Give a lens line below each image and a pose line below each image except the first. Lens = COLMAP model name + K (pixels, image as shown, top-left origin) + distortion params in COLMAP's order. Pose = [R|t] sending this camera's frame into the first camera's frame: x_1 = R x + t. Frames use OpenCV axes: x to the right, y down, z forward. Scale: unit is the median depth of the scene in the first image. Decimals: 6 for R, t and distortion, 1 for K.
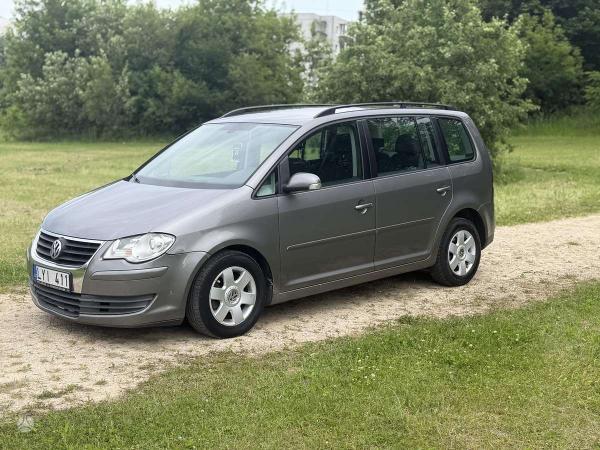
lens RADIAL K [[823.9, 0, 300.0], [0, 823.9, 225.0], [0, 0, 1]] dist [0.104984, -0.036798]
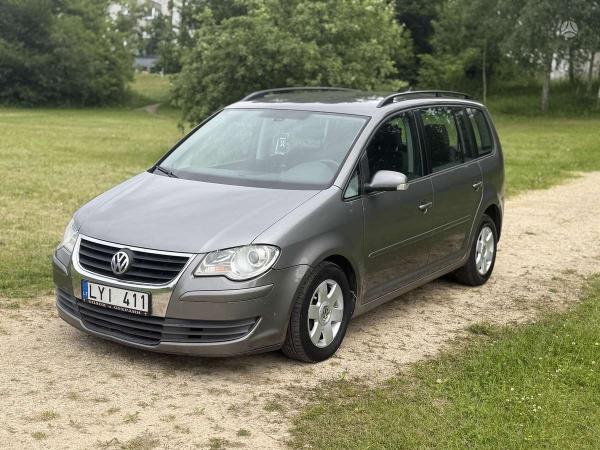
lens RADIAL K [[823.9, 0, 300.0], [0, 823.9, 225.0], [0, 0, 1]] dist [0.104984, -0.036798]
pose [[0.970982, -0.003726, 0.239124, -0.305477], [-0.004798, 0.999374, 0.035052, -0.036439], [-0.239105, -0.035182, 0.970356, 0.157421]]
